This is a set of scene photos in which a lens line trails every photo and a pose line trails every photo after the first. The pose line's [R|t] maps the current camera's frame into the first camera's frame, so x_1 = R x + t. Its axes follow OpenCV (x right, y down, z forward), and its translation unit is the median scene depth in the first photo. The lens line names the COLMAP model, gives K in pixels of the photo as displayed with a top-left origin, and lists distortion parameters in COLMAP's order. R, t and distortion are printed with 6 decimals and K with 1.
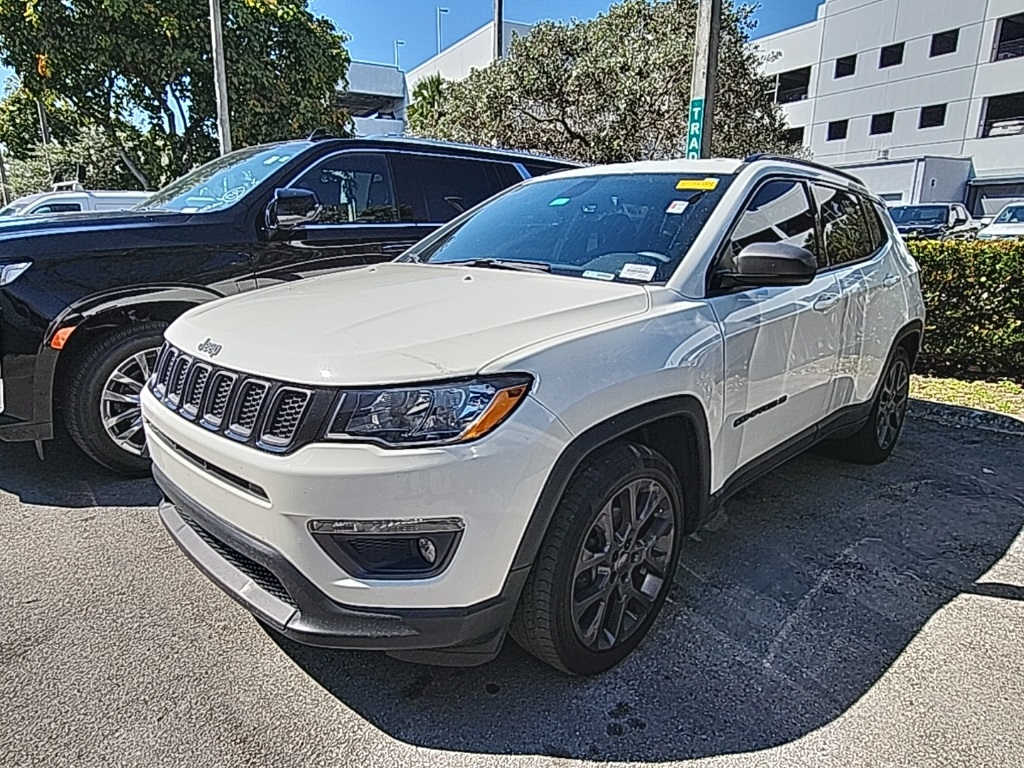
lens RADIAL K [[701.0, 0, 529.6], [0, 701.0, 386.0], [0, 0, 1]] dist [0.004888, -0.003245]
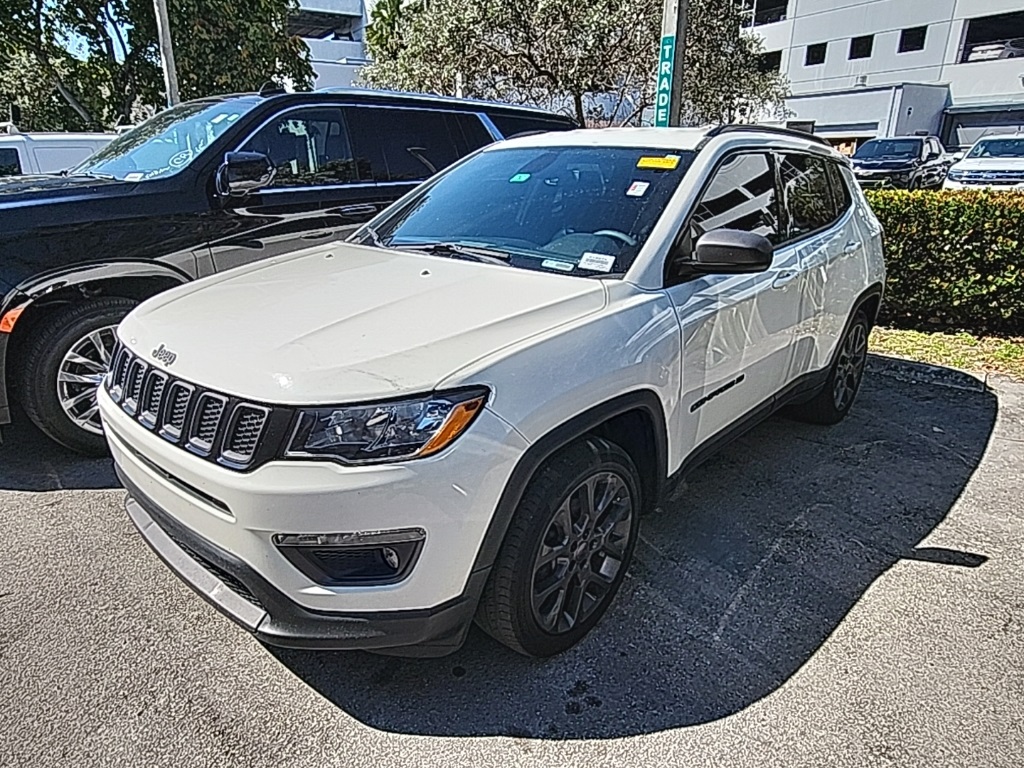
lens RADIAL K [[709.9, 0, 535.1], [0, 709.9, 382.7], [0, 0, 1]] dist [0.003604, -0.001508]
pose [[0.999075, -0.016916, 0.039540, 0.023181], [0.012470, 0.993842, 0.110104, -0.101900], [-0.041159, -0.109509, 0.993133, -0.019481]]
